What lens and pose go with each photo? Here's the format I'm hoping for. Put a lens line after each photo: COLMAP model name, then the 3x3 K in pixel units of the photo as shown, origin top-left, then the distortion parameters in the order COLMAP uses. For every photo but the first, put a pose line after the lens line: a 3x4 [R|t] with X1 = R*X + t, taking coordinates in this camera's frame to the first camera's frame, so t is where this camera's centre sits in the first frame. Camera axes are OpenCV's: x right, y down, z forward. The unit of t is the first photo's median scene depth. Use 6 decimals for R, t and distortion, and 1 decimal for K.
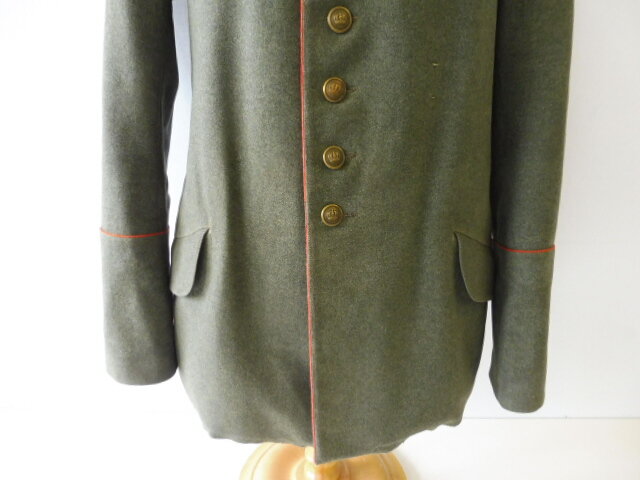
lens RADIAL K [[442.8, 0, 320.0], [0, 442.8, 240.0], [0, 0, 1]] dist [0.158912, -0.000665]
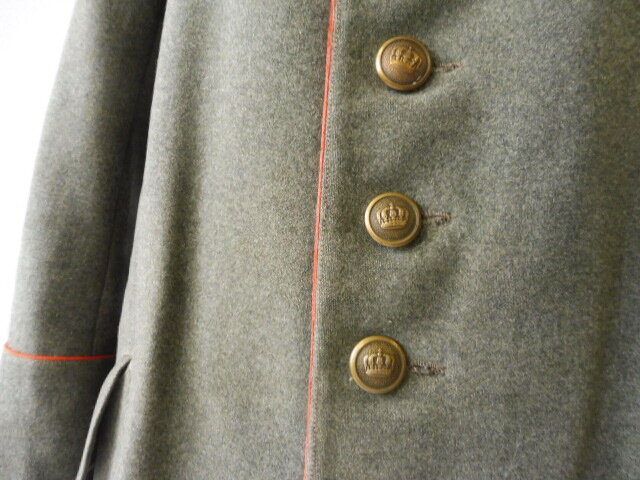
lens RADIAL K [[525.6, 0, 320.0], [0, 525.6, 240.0], [0, 0, 1]] dist [-0.010454, -0.005381]
pose [[0.970598, 0.080878, -0.226712, 0.076557], [-0.140239, 0.955500, -0.259523, -0.034178], [0.195633, 0.283686, 0.938749, 0.542399]]
